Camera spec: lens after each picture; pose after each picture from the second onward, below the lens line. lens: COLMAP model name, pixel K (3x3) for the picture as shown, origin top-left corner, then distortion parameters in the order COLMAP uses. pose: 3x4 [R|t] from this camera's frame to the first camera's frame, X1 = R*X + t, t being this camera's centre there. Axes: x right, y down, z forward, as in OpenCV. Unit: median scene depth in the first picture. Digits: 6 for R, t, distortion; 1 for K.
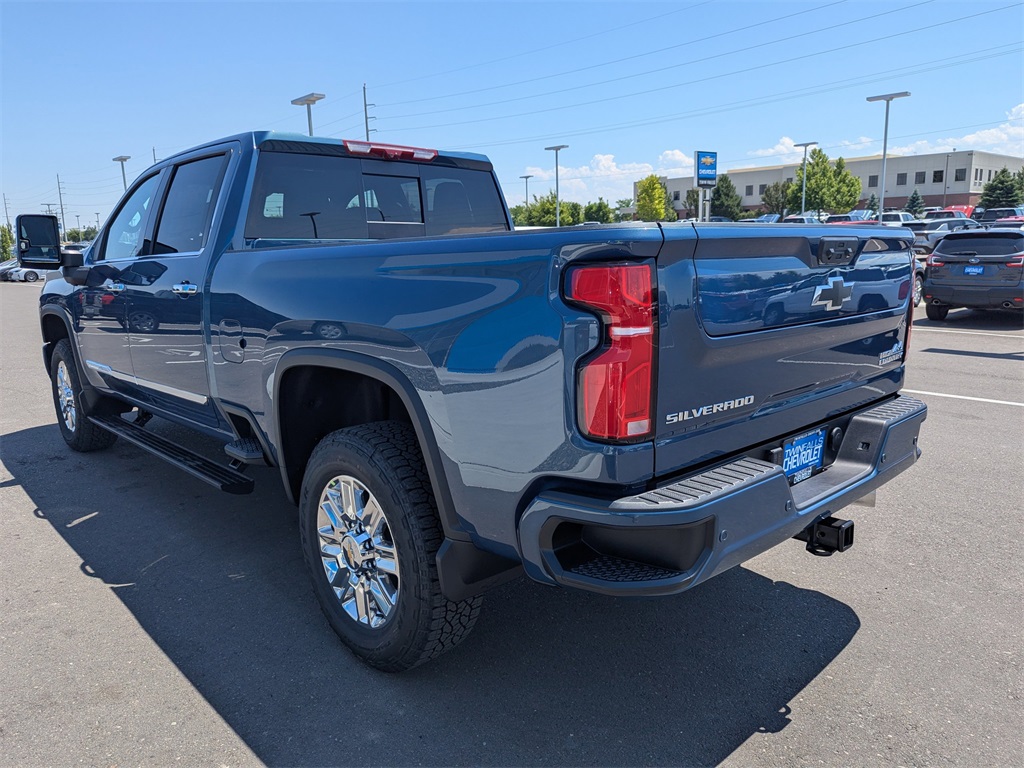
lens RADIAL K [[729.5, 0, 511.2], [0, 729.5, 373.1], [0, 0, 1]] dist [0.037498, -0.030298]
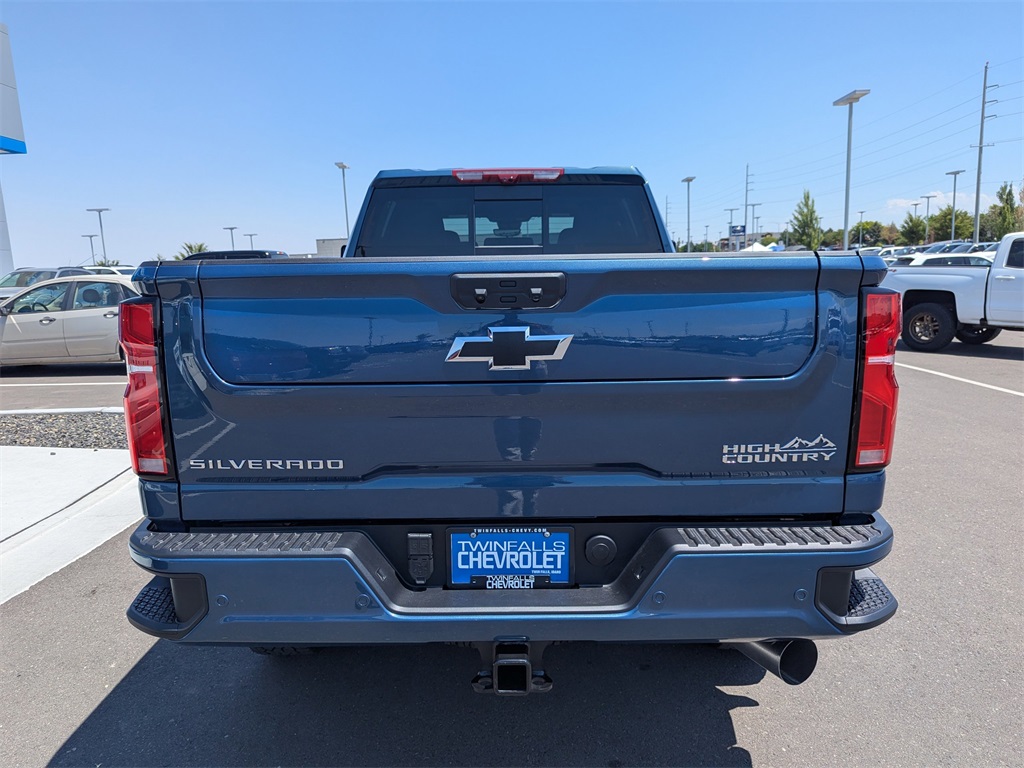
lens RADIAL K [[739.8, 0, 509.0], [0, 739.8, 391.1], [0, 0, 1]] dist [0.037411, -0.026807]
pose [[0.729081, 0.113638, -0.674927, 0.737423], [-0.108926, 0.992817, 0.049496, -0.079596], [0.675704, 0.037431, 0.736222, 0.348072]]
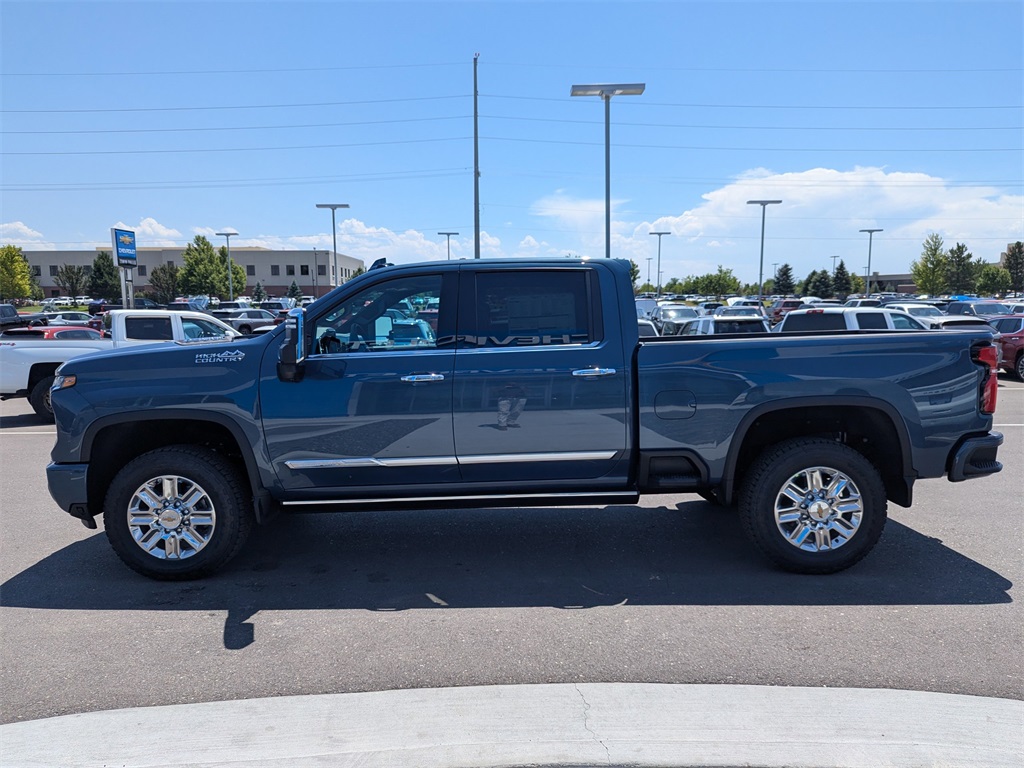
lens RADIAL K [[729.5, 0, 509.9], [0, 729.5, 388.6], [0, 0, 1]] dist [0.037498, -0.030298]
pose [[0.680859, -0.055516, 0.730307, -0.053809], [0.120588, 0.992012, -0.037013, -0.001939], [-0.722419, 0.113267, 0.682116, 0.007980]]
